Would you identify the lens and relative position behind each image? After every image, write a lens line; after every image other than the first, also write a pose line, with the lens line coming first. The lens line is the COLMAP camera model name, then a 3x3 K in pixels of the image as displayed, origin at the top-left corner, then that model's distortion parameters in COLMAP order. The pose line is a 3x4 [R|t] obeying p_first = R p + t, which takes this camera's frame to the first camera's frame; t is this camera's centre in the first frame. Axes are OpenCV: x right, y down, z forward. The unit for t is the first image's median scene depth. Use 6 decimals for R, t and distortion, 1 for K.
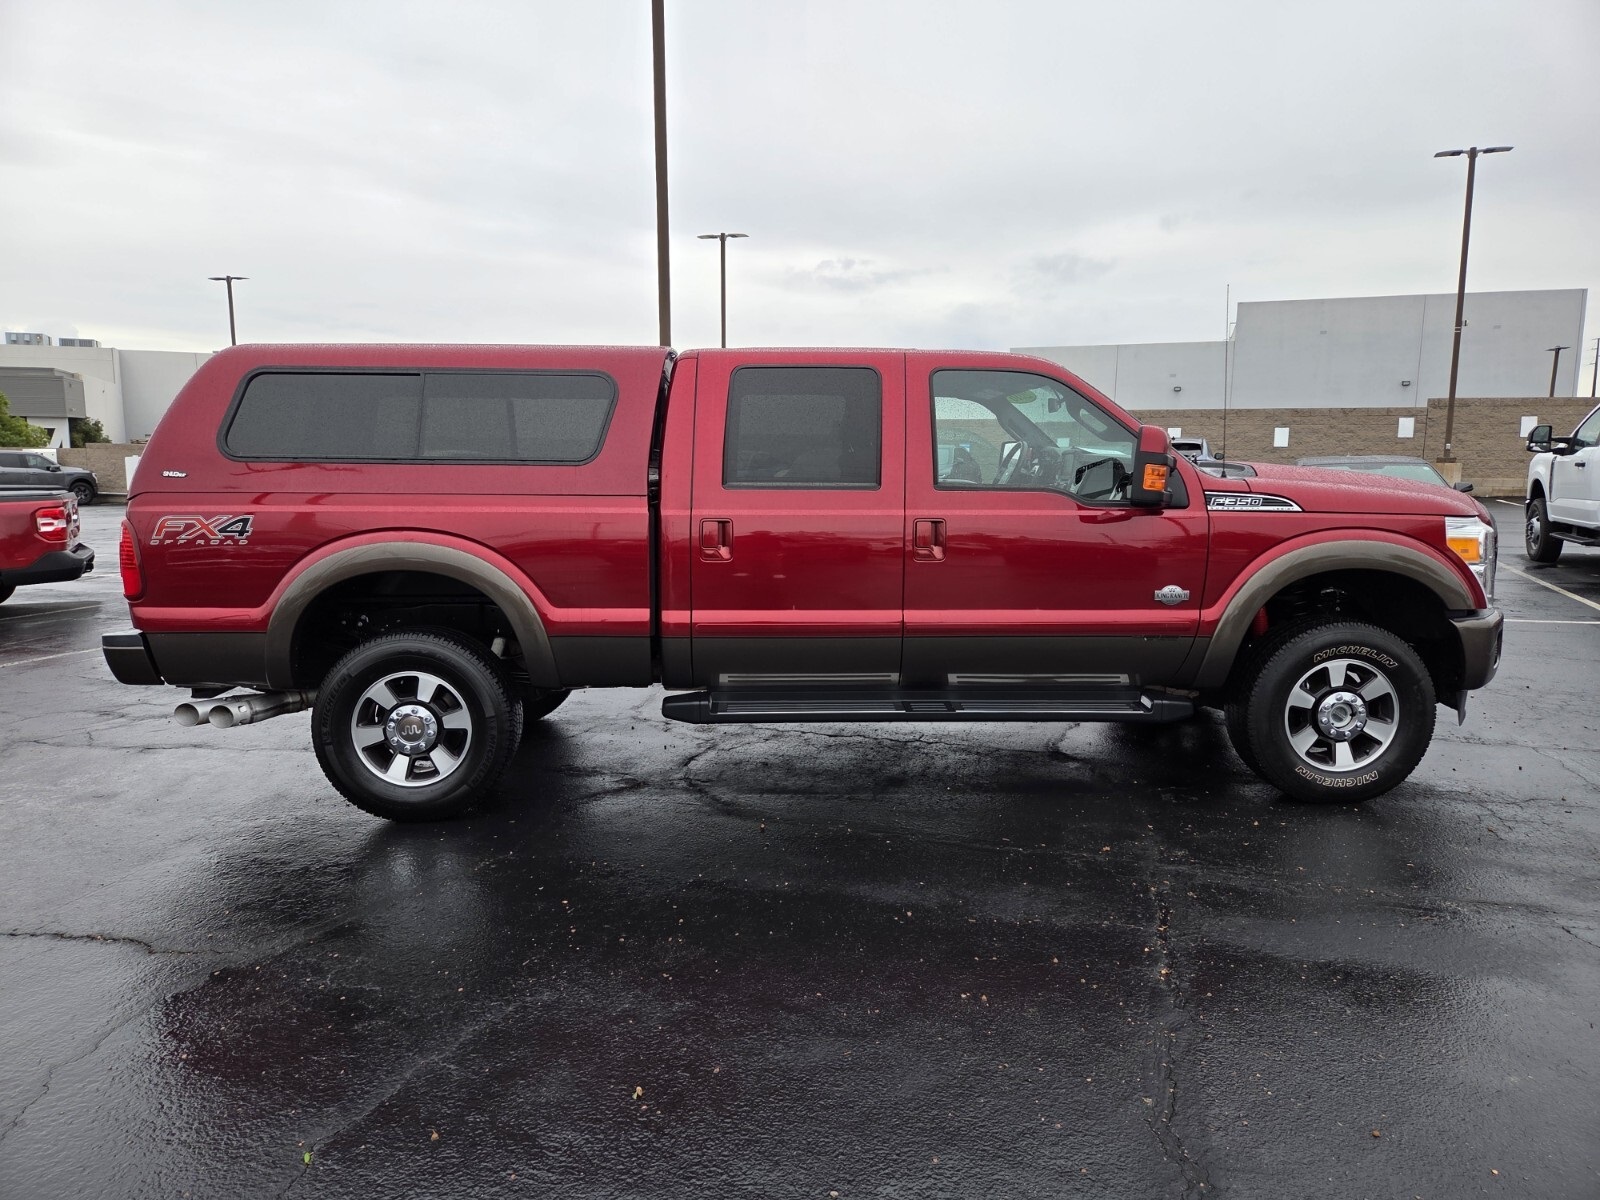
lens RADIAL K [[1076.6, 0, 791.8], [0, 1076.6, 589.9], [0, 0, 1]] dist [0.079454, -0.069812]
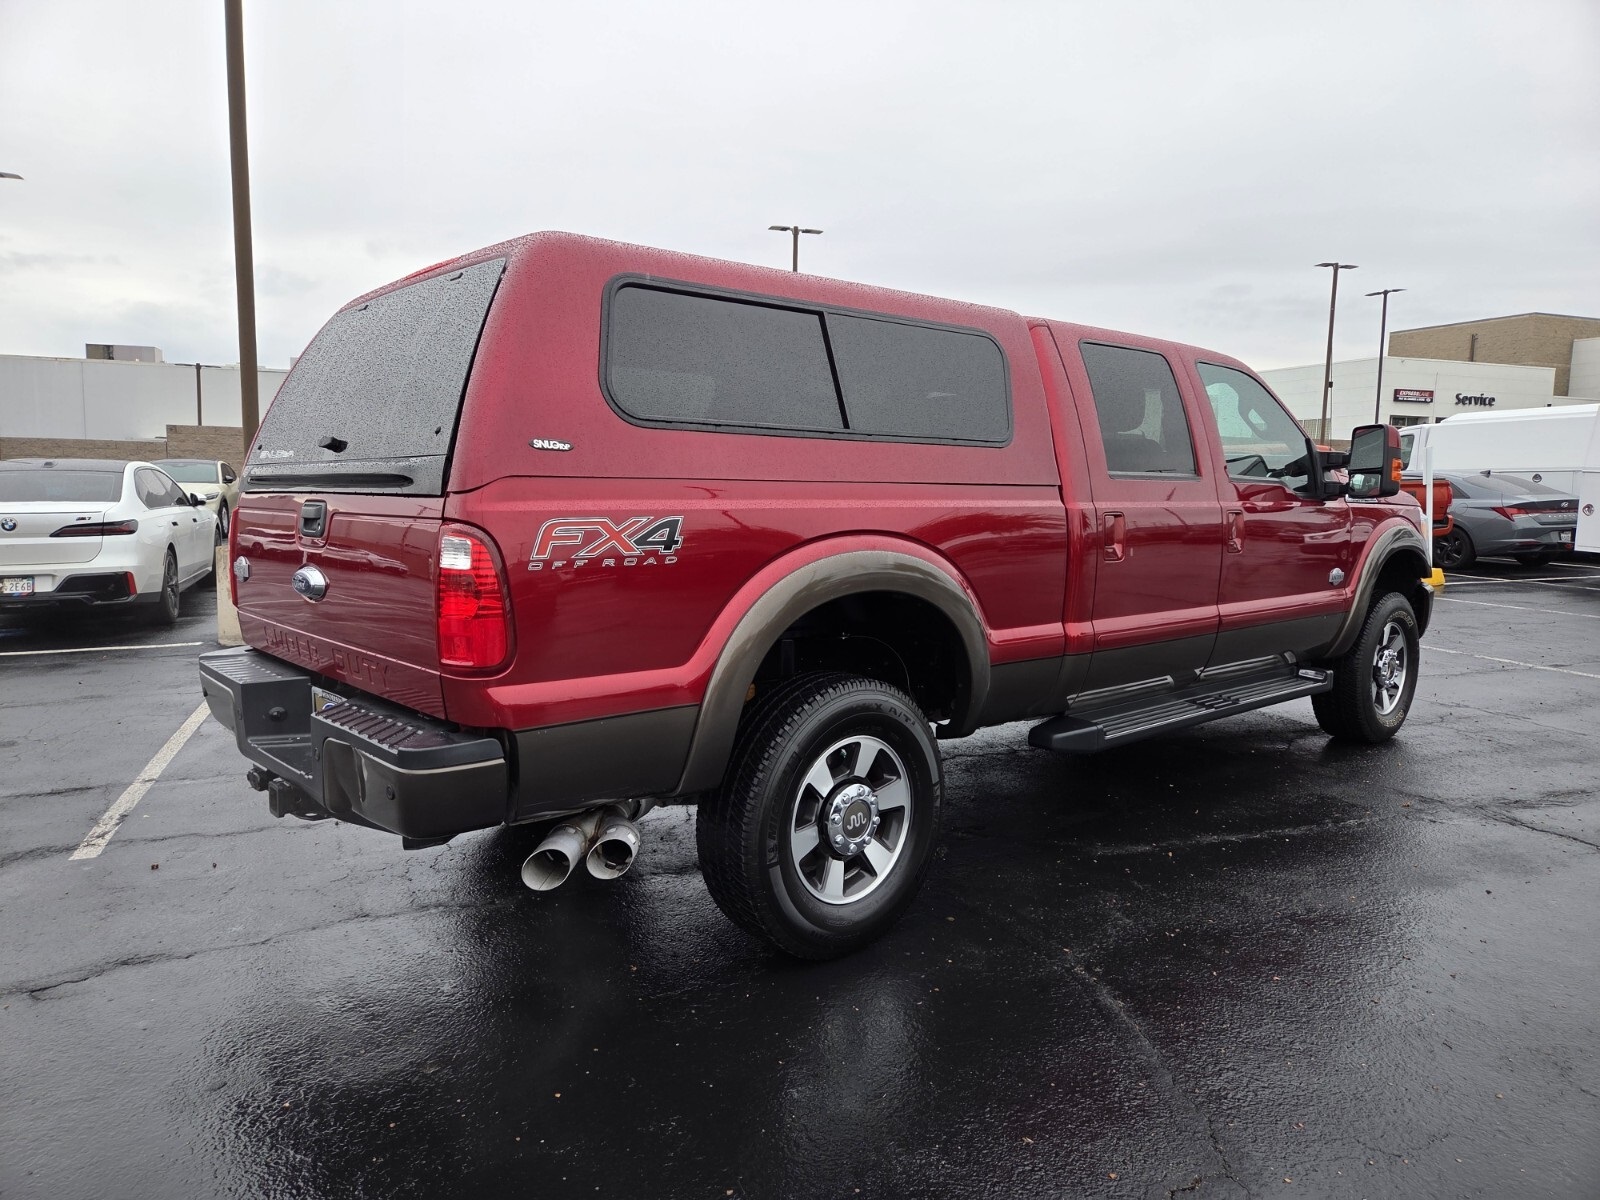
lens RADIAL K [[1076.6, 0, 791.8], [0, 1076.6, 589.9], [0, 0, 1]] dist [0.079454, -0.069812]
pose [[0.771728, -0.055164, 0.633555, -0.822525], [0.070448, 0.997515, 0.001042, -0.022542], [-0.632038, 0.043828, 0.773697, 0.488594]]
